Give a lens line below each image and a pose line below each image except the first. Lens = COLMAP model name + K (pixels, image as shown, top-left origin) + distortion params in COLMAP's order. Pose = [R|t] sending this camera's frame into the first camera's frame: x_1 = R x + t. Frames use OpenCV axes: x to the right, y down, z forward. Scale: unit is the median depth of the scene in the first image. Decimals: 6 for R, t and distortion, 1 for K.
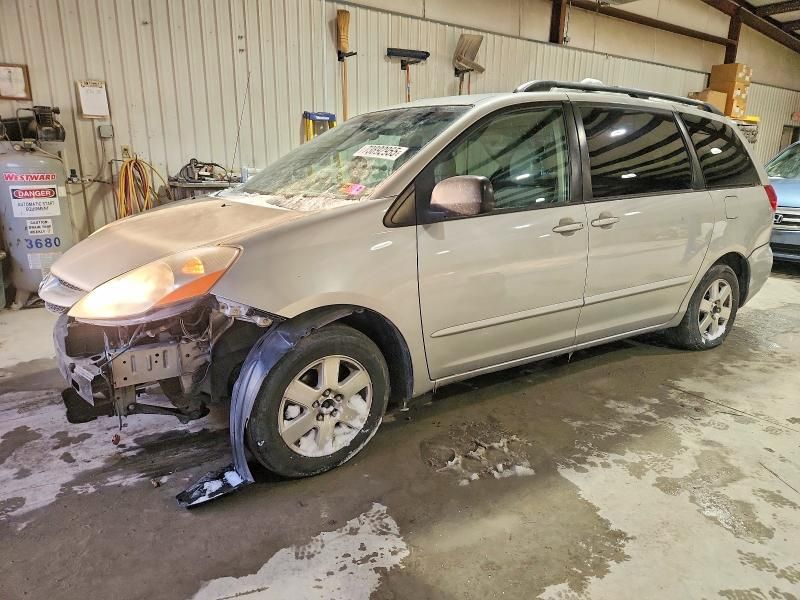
lens RADIAL K [[517.9, 0, 401.0], [0, 517.9, 304.5], [0, 0, 1]] dist [0.034001, -0.007715]
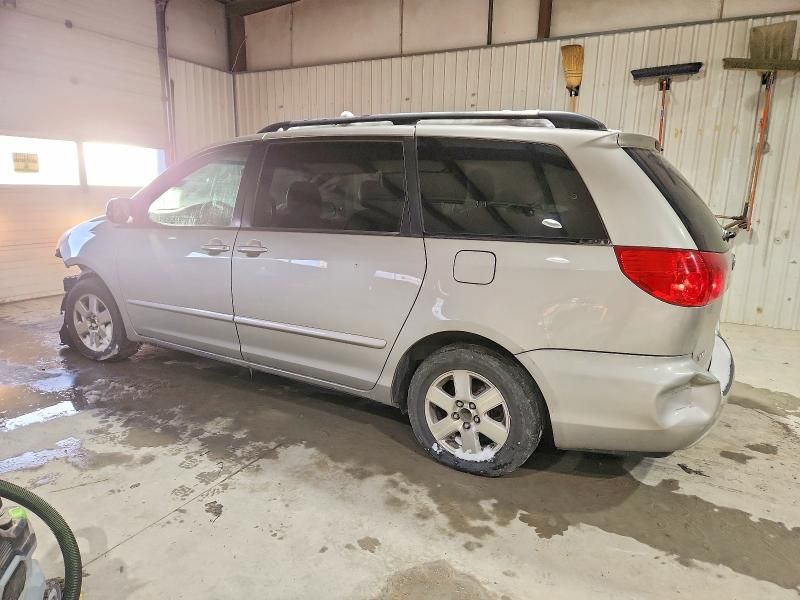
lens RADIAL K [[517.9, 0, 401.3], [0, 517.9, 297.2], [0, 0, 1]] dist [0.034001, -0.007715]
pose [[0.469892, 0.176606, -0.864877, 1.107368], [-0.250229, 0.966241, 0.061354, -0.155646], [0.846515, 0.187588, 0.498221, 0.564986]]
